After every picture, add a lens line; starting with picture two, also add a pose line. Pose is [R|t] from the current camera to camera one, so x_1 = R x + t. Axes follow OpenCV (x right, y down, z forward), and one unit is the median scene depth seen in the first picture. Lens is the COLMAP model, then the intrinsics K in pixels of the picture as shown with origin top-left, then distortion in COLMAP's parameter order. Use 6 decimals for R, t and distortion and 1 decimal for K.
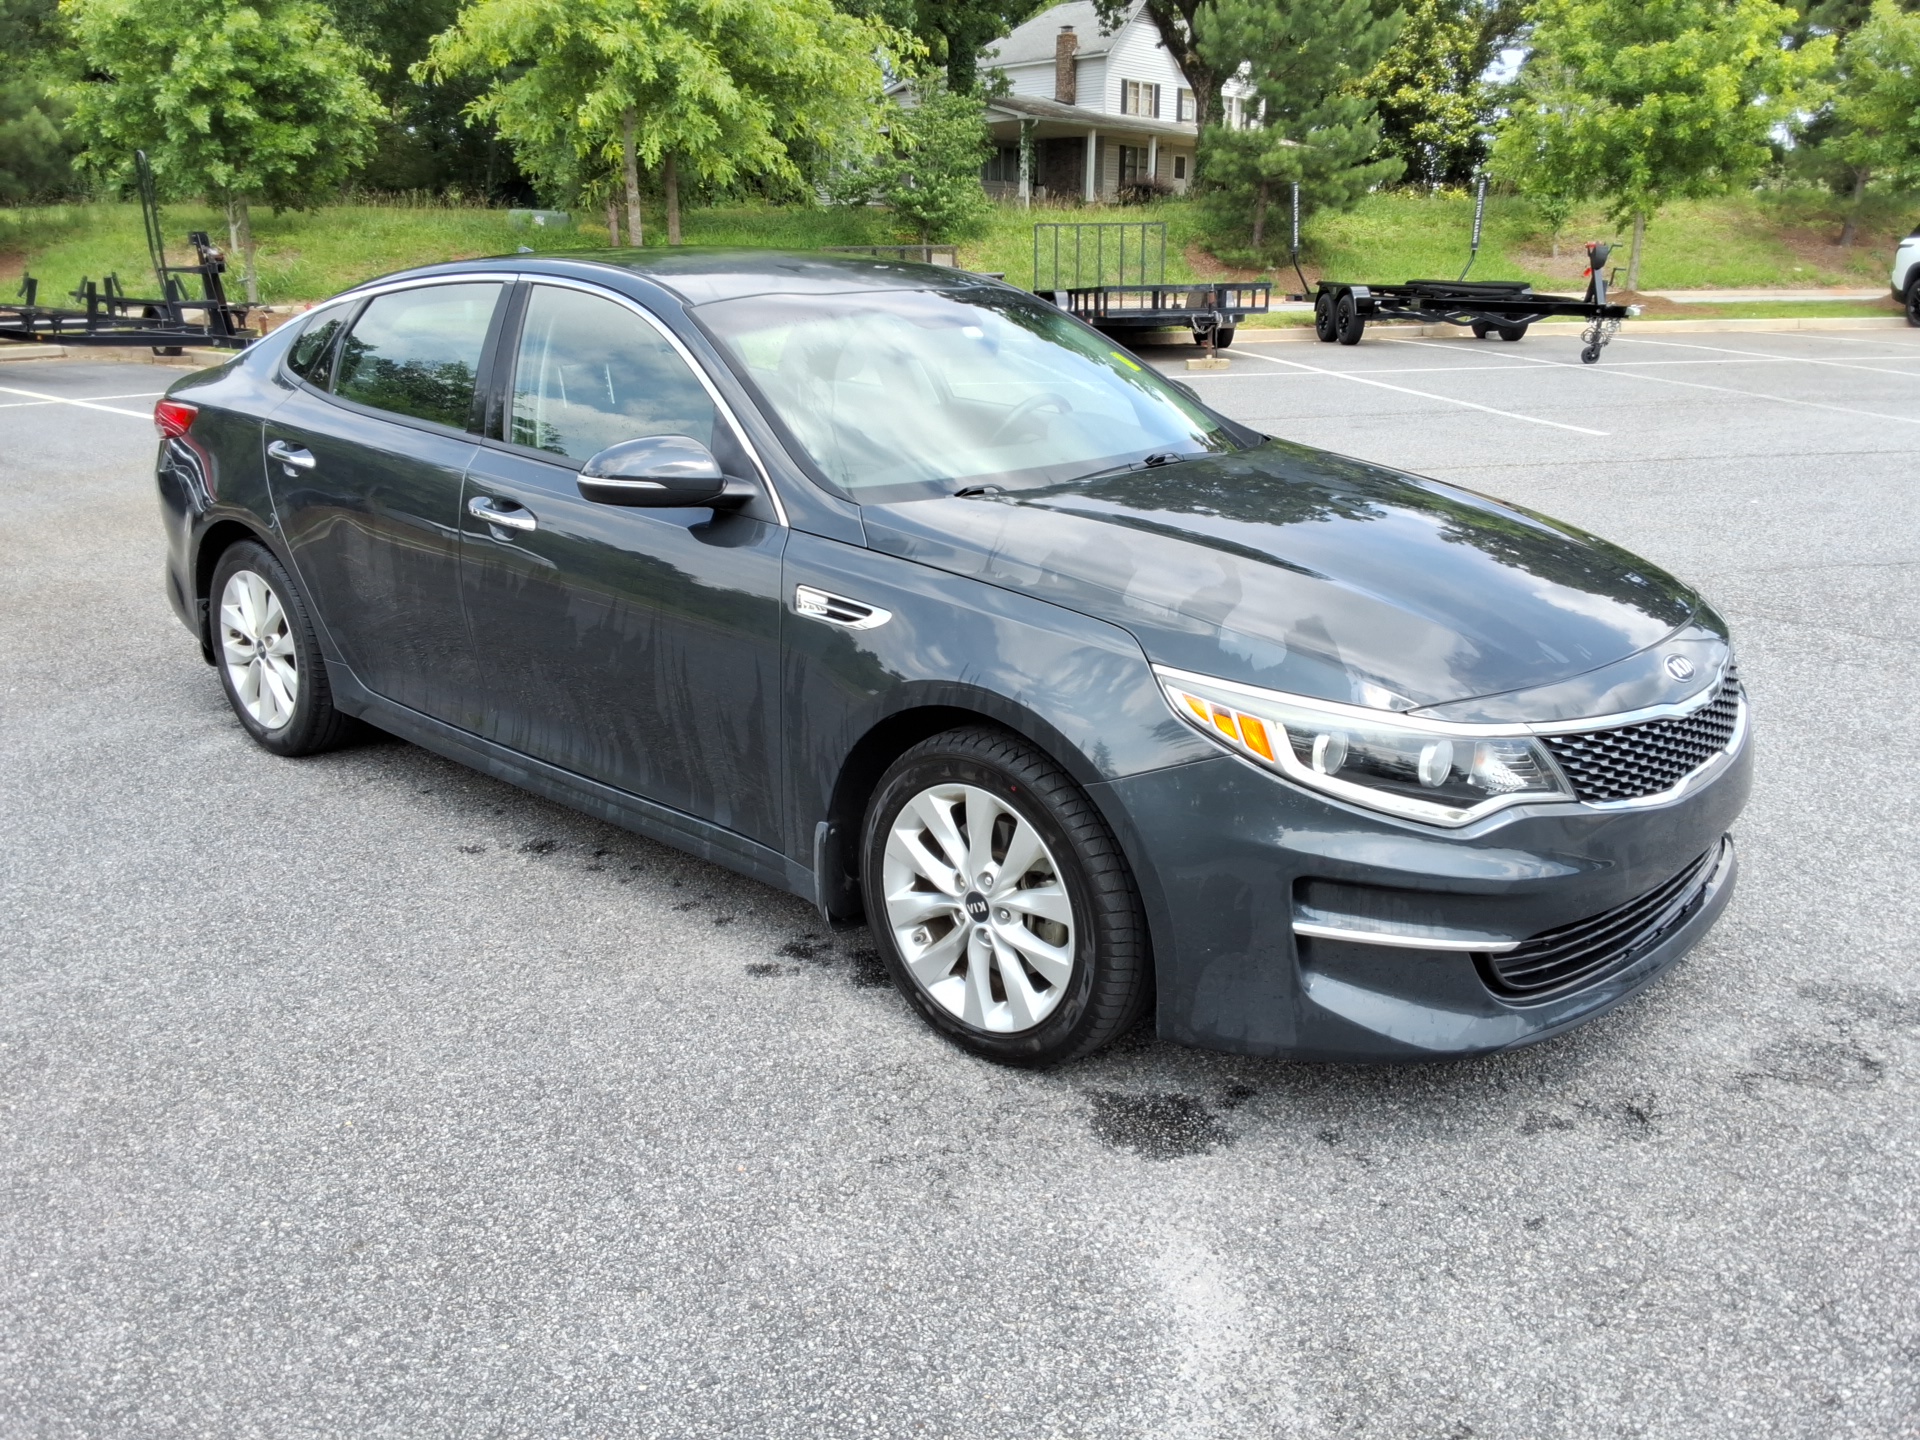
lens RADIAL K [[1578.6, 0, 962.7], [0, 1578.6, 712.4], [0, 0, 1]] dist [0.081484, -0.124030]
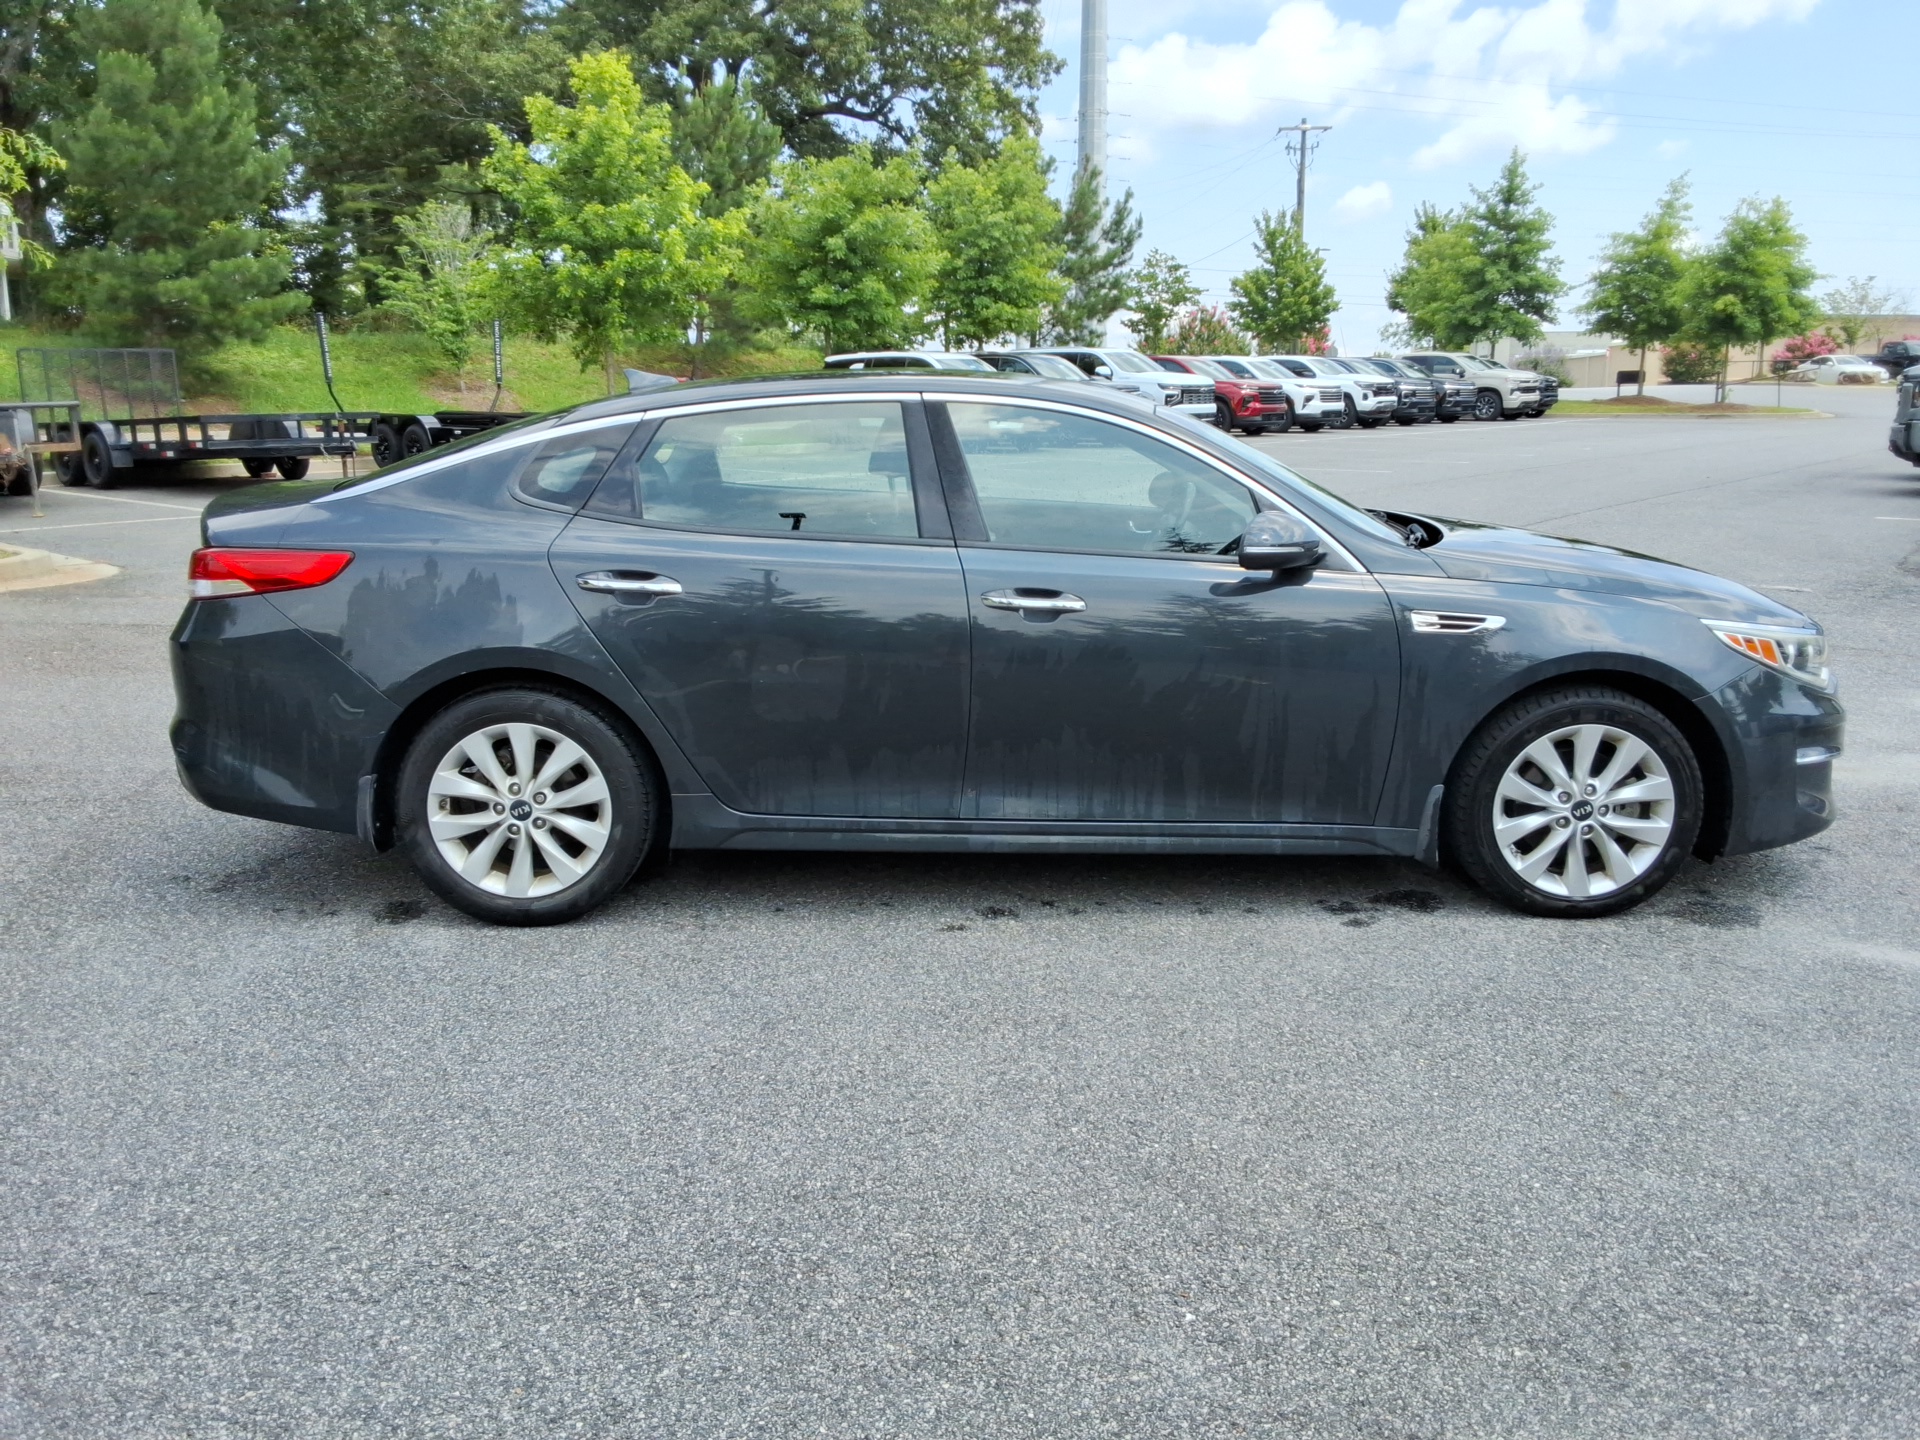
lens RADIAL K [[1578.6, 0, 973.3], [0, 1578.6, 725.9], [0, 0, 1]] dist [0.081484, -0.124030]
pose [[0.729662, -0.141757, 0.668953, -0.231310], [0.189899, 0.981803, 0.000921, -0.010086], [-0.656911, 0.126362, 0.743304, 0.047376]]
